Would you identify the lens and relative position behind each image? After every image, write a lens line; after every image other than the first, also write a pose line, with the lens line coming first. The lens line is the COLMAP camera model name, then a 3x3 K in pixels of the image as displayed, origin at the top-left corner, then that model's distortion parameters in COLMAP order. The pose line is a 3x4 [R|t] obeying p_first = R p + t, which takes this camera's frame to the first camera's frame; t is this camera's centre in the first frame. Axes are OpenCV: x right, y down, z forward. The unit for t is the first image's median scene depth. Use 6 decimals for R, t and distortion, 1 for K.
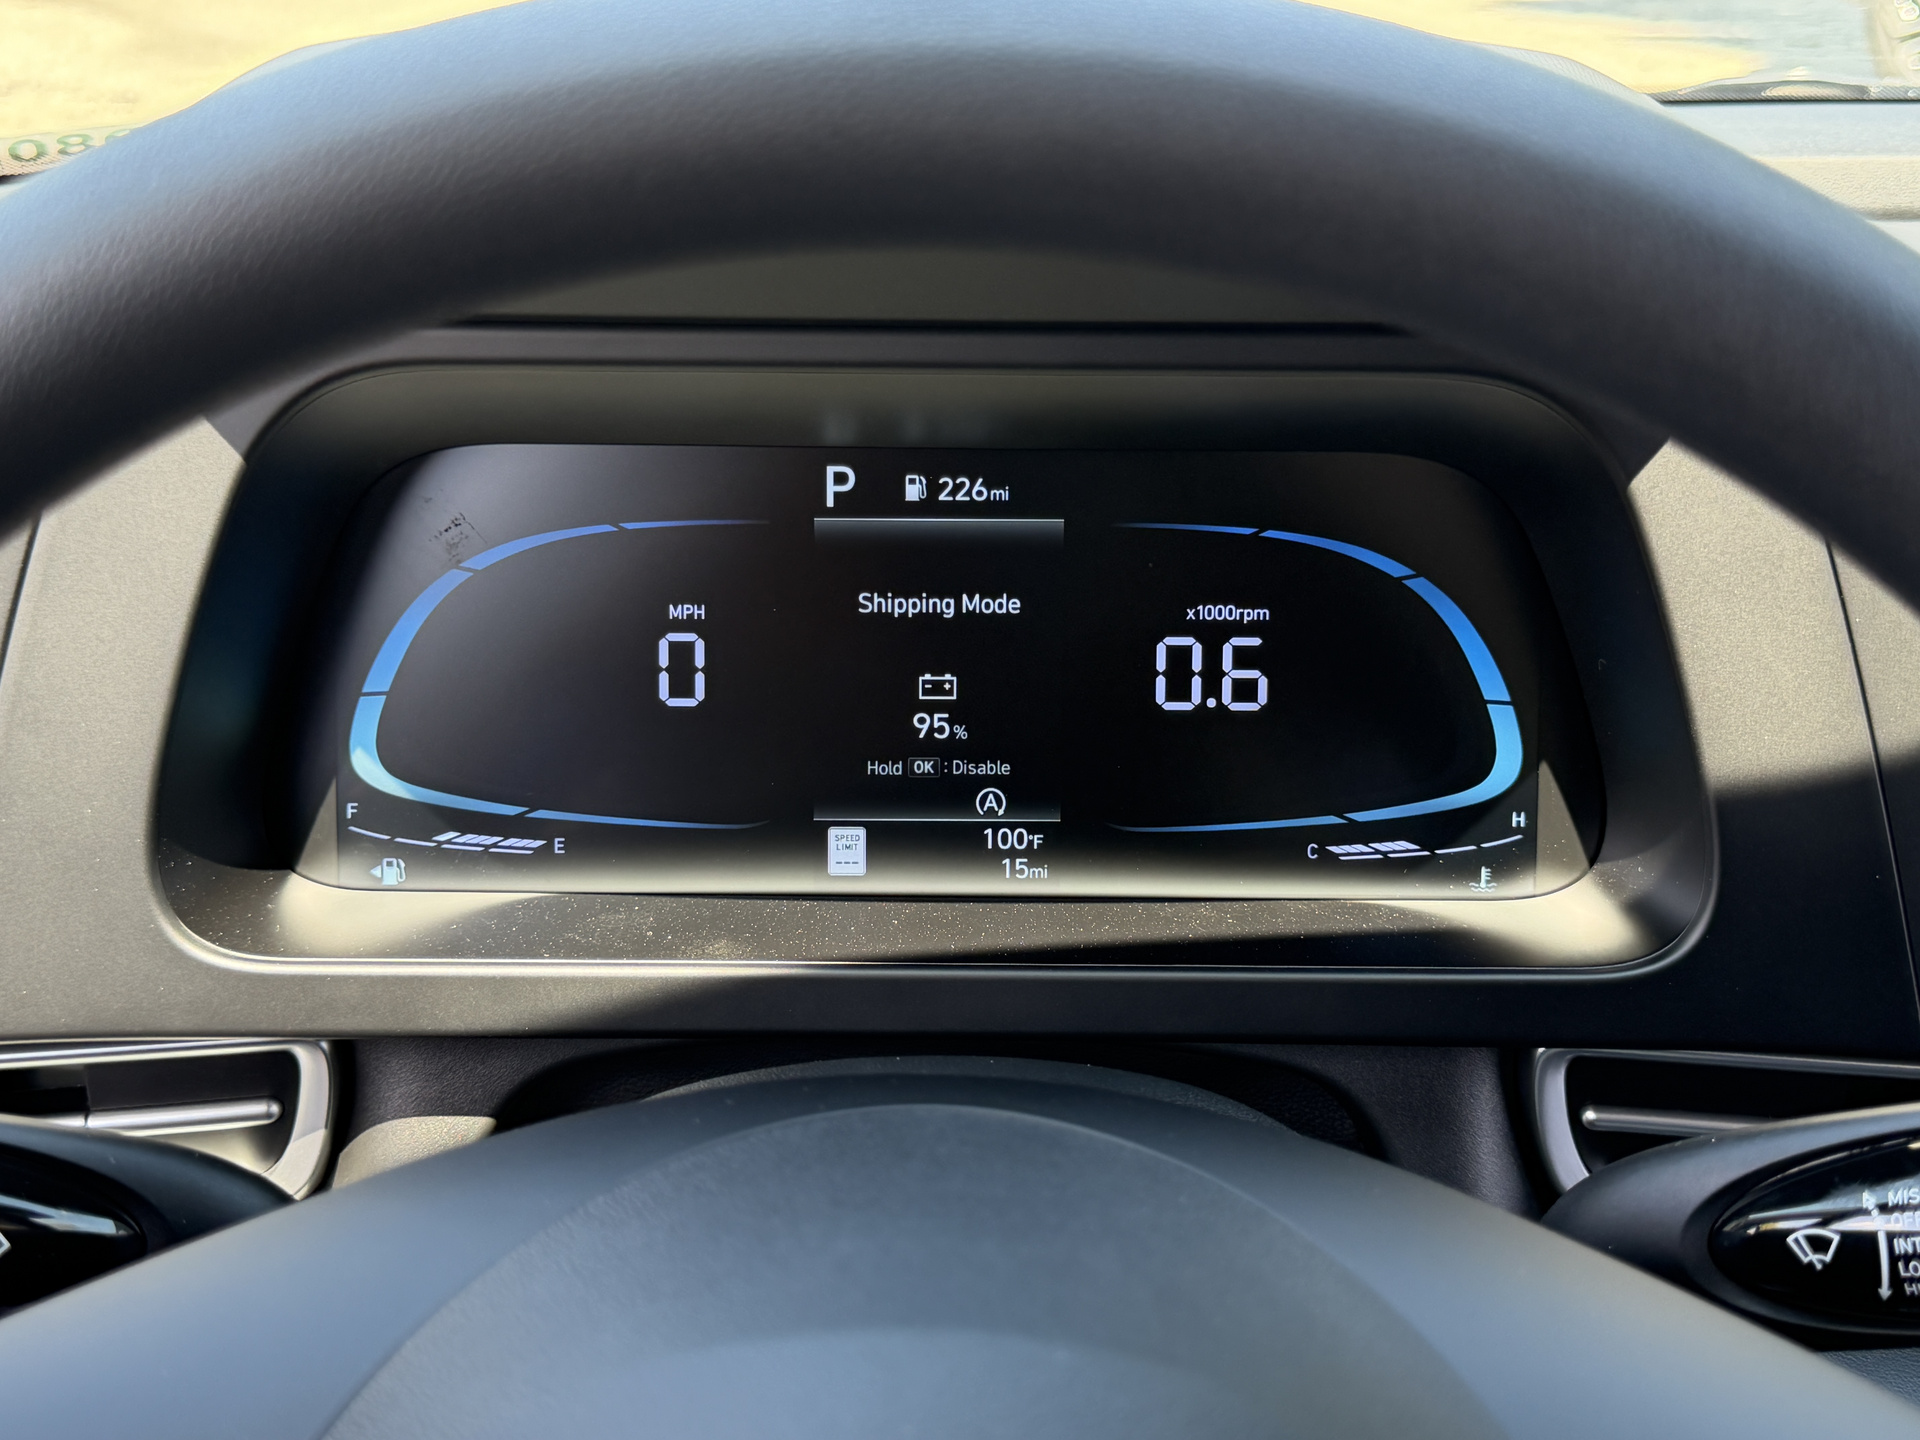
lens RADIAL K [[2386.1, 0, 973.6], [0, 2386.1, 741.8], [0, 0, 1]] dist [0.180647, -0.530138]
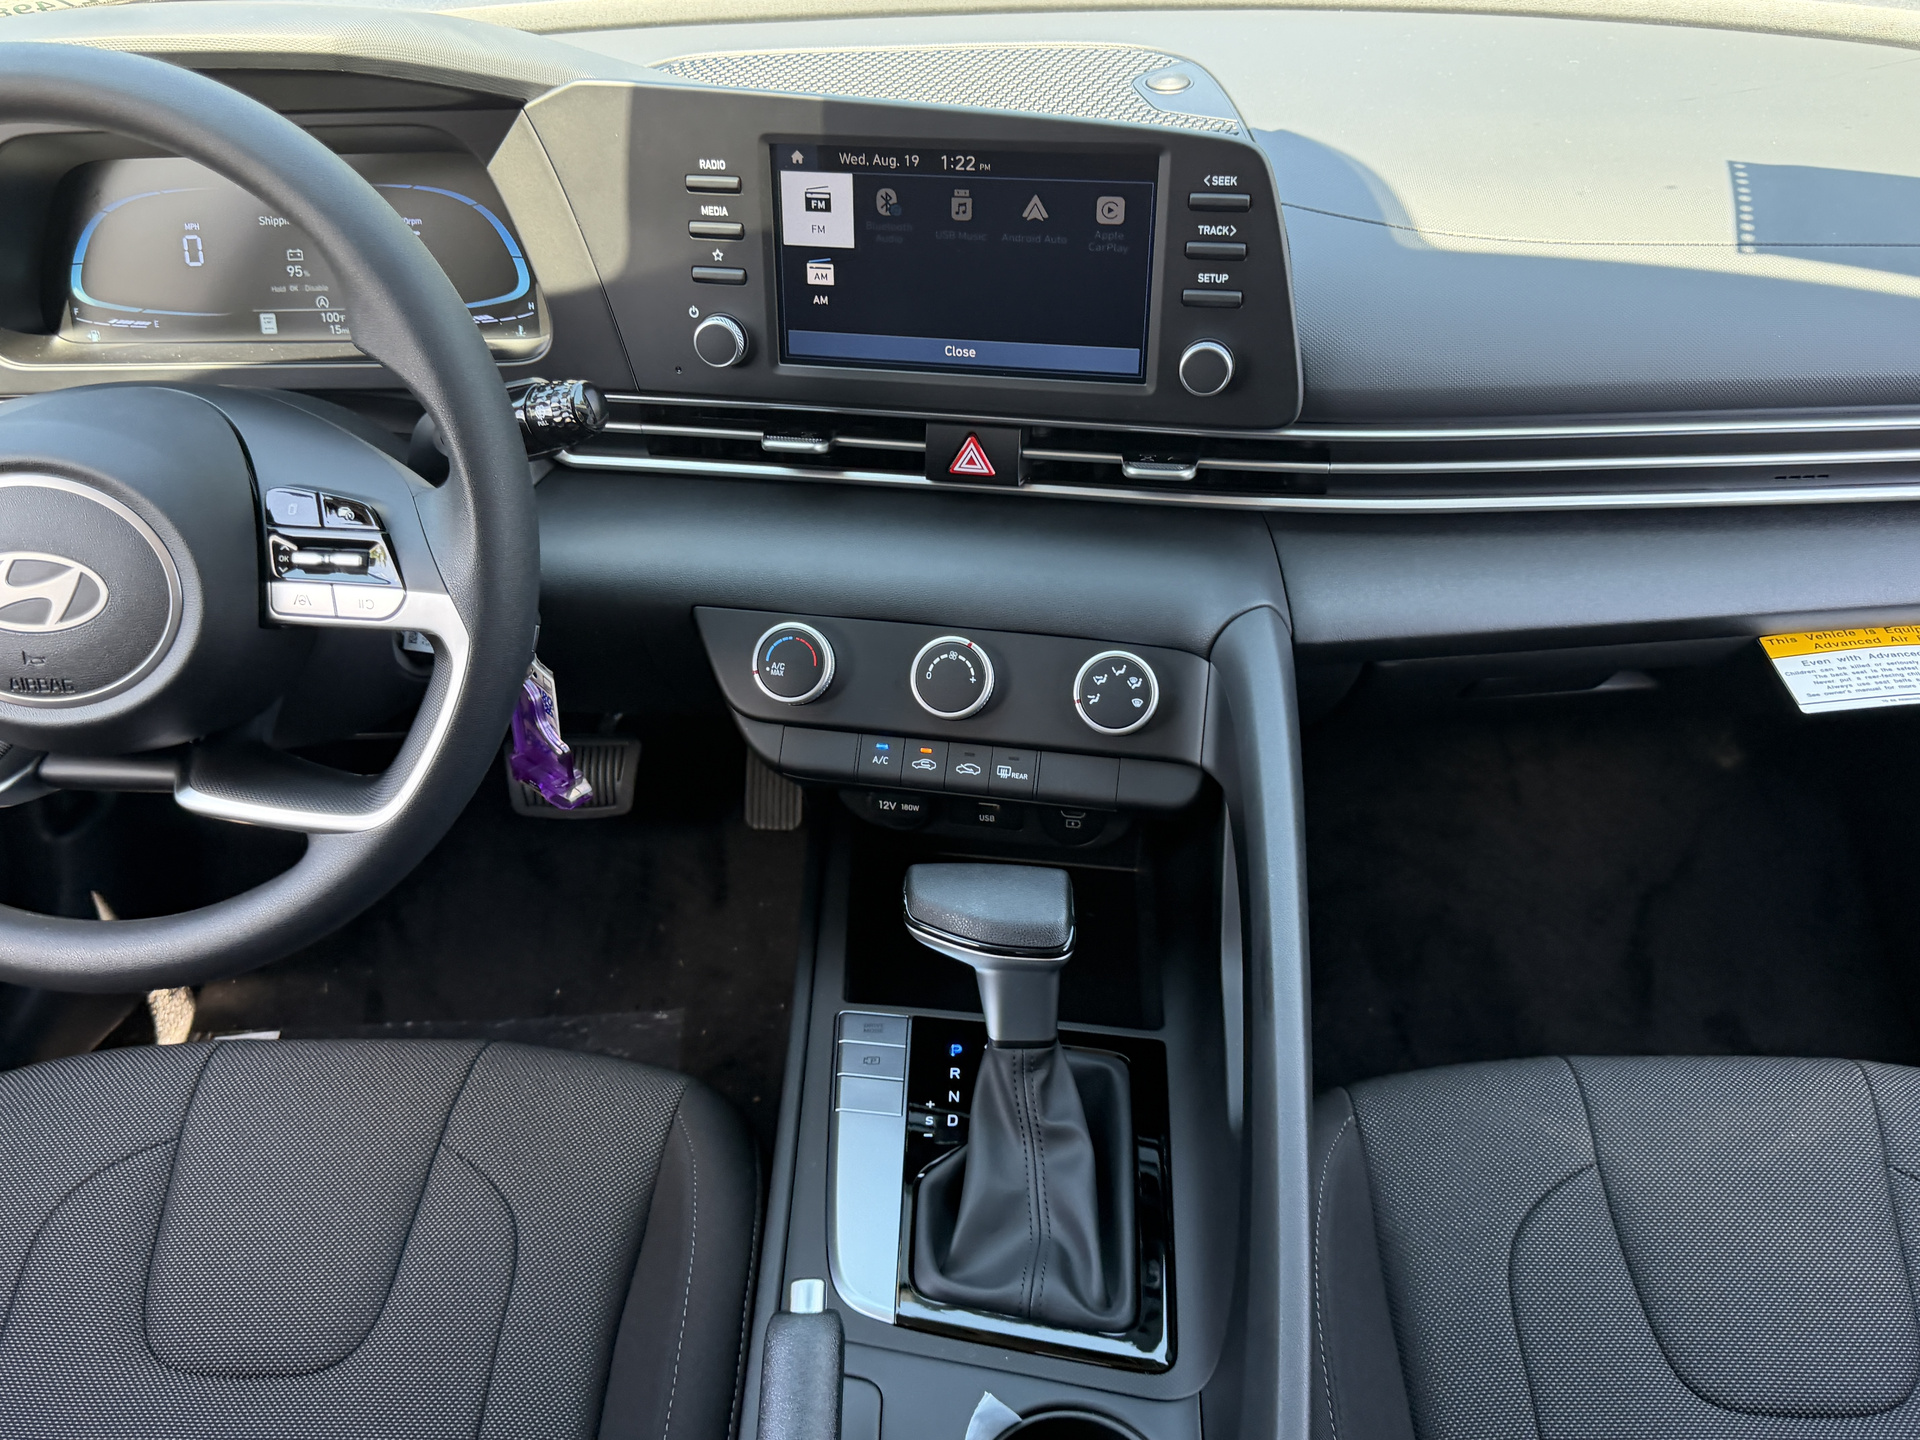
lens RADIAL K [[1704.8, 0, 931.8], [0, 1704.8, 700.0], [0, 0, 1]] dist [0.166734, -0.386041]
pose [[0.998143, -0.008706, -0.060283, 0.750799], [0.021437, 0.976617, 0.213914, 0.057273], [0.057011, -0.214810, 0.974991, -0.819102]]
